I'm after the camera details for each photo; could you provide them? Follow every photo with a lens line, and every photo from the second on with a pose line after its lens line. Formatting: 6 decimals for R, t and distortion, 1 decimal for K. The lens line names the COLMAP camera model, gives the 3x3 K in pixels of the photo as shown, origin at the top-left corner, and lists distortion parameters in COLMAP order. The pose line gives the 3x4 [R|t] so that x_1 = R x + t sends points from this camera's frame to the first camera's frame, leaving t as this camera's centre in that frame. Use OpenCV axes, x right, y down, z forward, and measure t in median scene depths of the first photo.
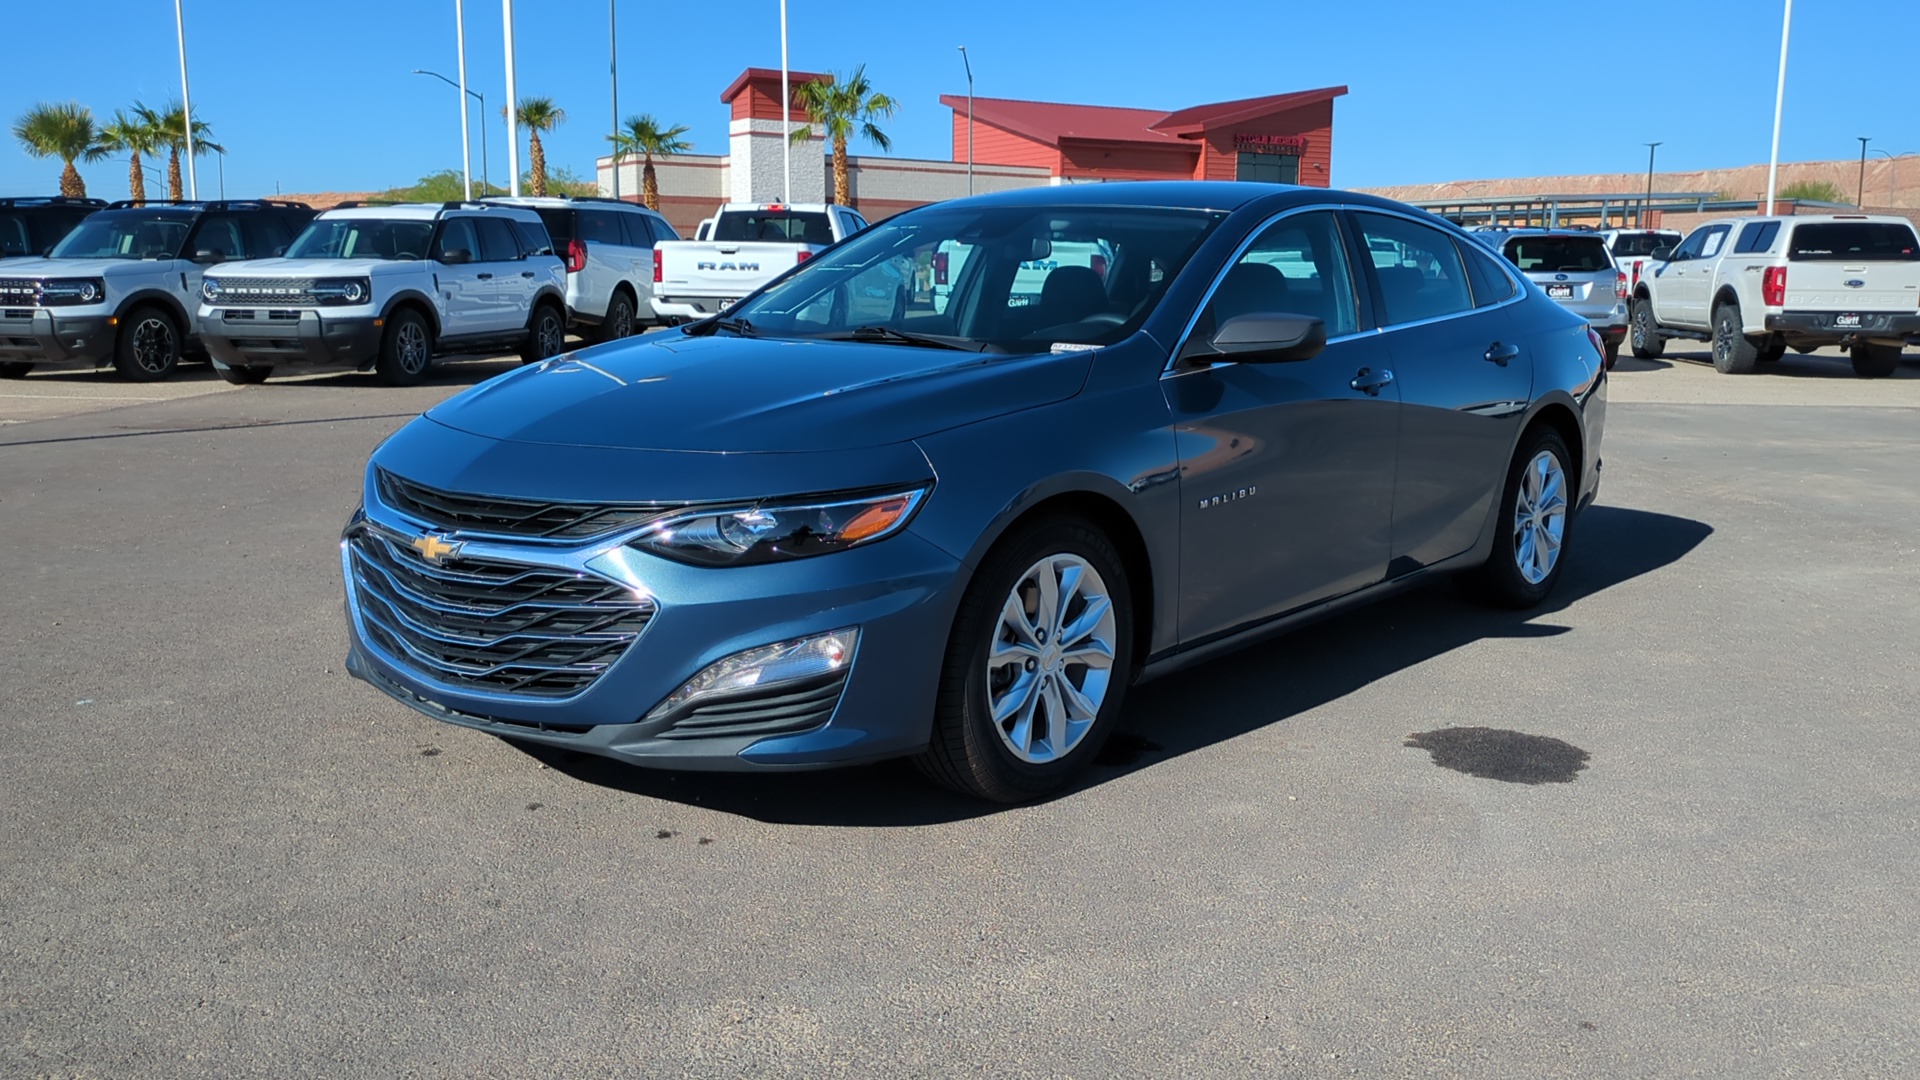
lens RADIAL K [[1644.4, 0, 966.2], [0, 1644.4, 535.0], [0, 0, 1]] dist [0.053932, -0.092636]
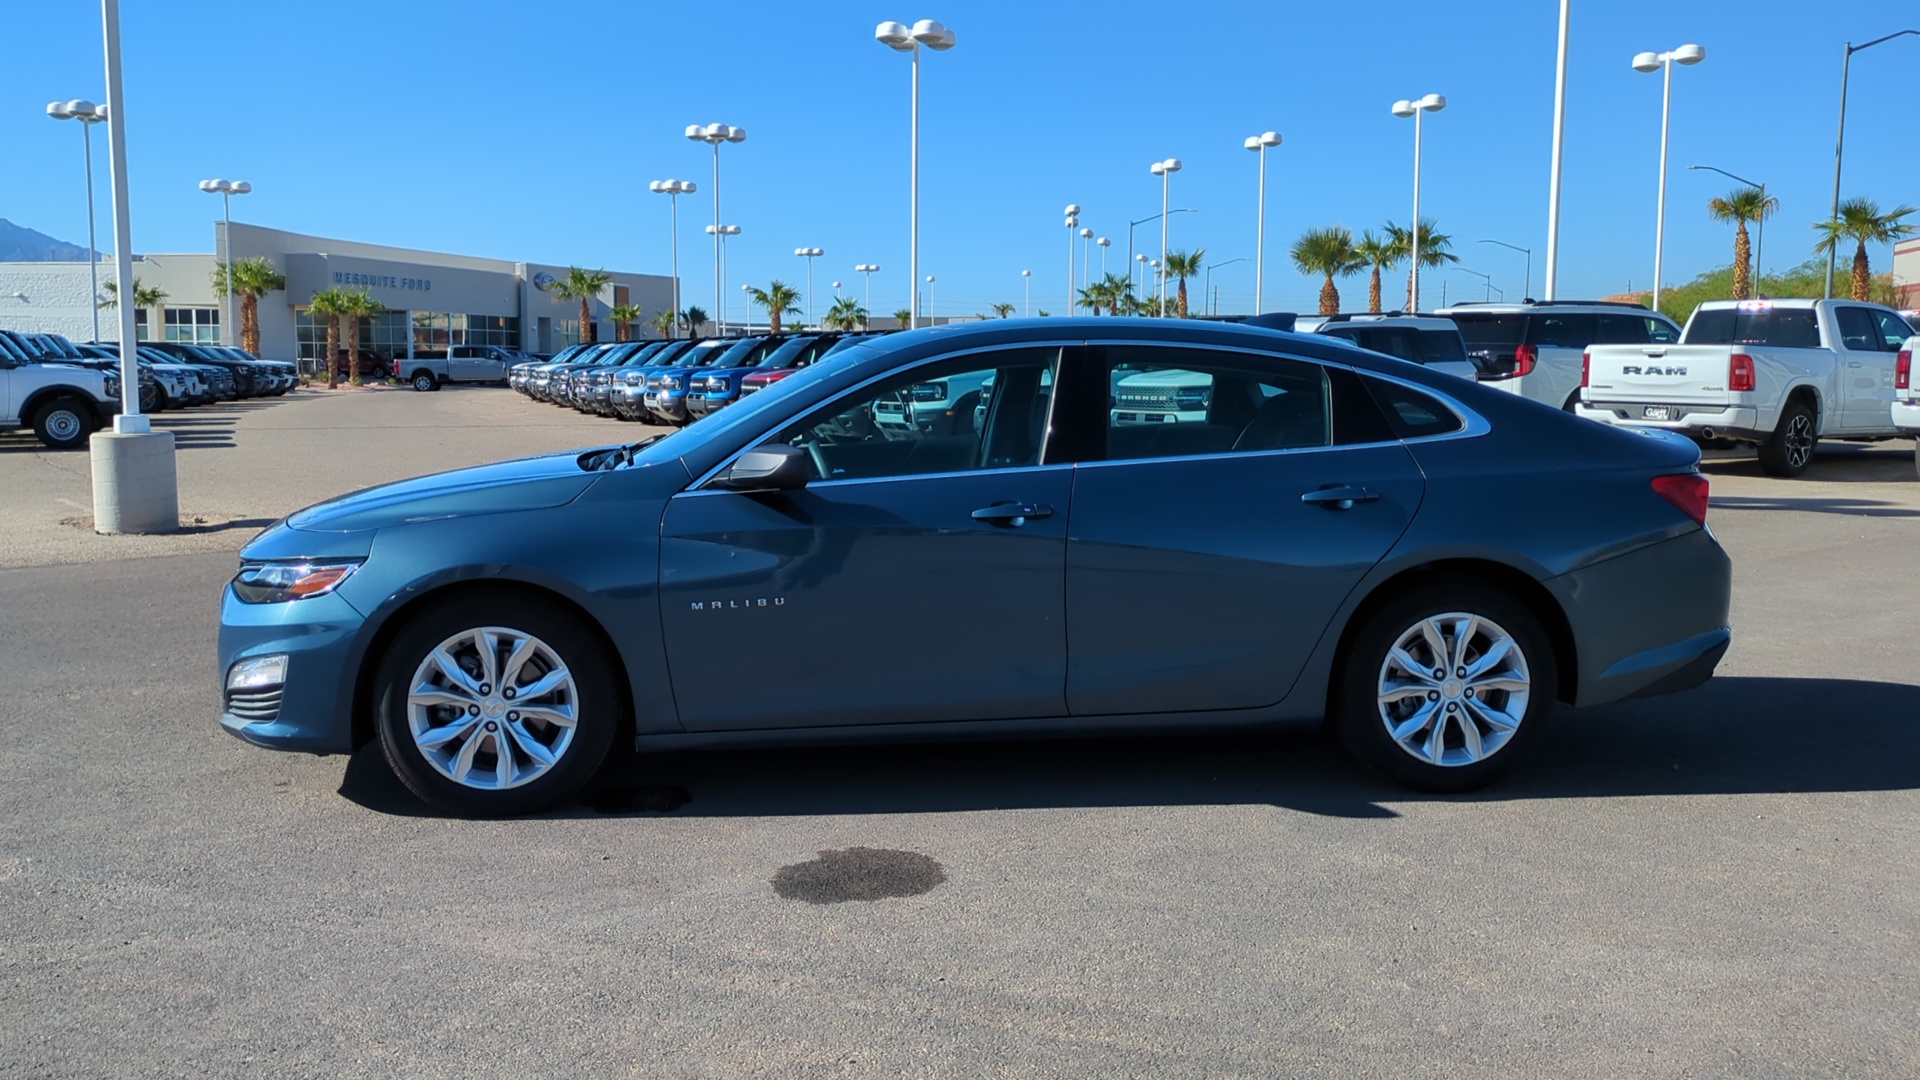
lens RADIAL K [[1644.4, 0, 966.2], [0, 1644.4, 535.0], [0, 0, 1]] dist [0.053932, -0.092636]
pose [[0.718149, 0.065595, -0.692791, 0.229778], [-0.105054, 0.994357, -0.014752, -0.015177], [0.687914, 0.083375, 0.720988, 0.061508]]
